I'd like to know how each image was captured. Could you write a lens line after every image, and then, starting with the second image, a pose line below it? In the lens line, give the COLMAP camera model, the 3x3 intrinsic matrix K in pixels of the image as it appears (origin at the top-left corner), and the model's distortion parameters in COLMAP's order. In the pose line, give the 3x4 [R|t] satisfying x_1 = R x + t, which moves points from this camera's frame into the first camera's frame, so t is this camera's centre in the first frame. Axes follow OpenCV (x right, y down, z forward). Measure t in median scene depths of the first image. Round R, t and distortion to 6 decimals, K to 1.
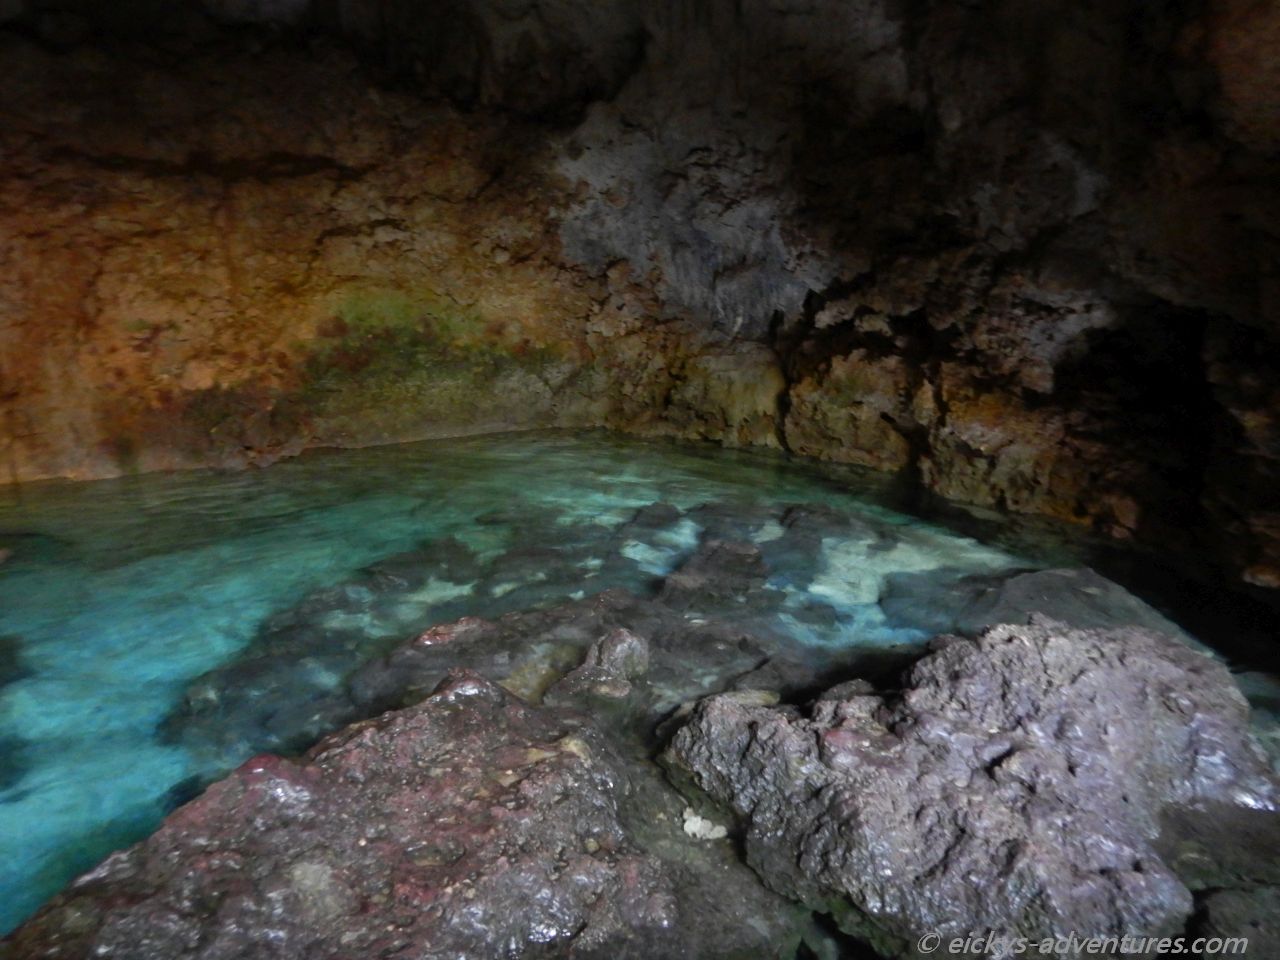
lens RADIAL K [[914.0, 0, 641.6], [0, 914.0, 478.8], [0, 0, 1]] dist [0.011742, -0.003128]
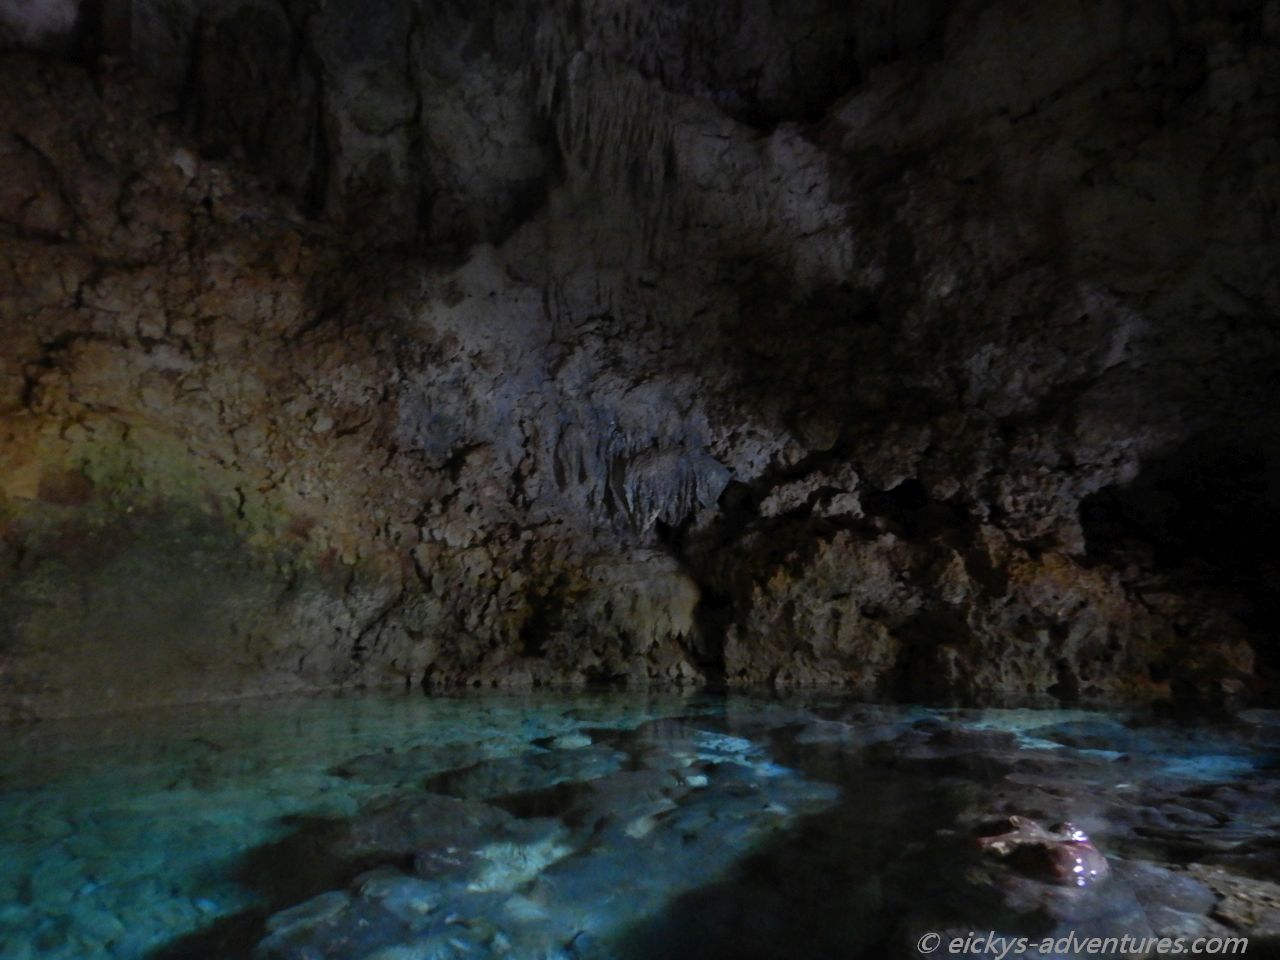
lens RADIAL K [[914.0, 0, 639.9], [0, 914.0, 481.1], [0, 0, 1]] dist [0.011742, -0.003128]
pose [[0.843287, 0.070988, 0.532755, -0.344297], [0.133732, 0.932351, -0.335913, 0.070053], [-0.520560, 0.354518, 0.776746, 0.378126]]
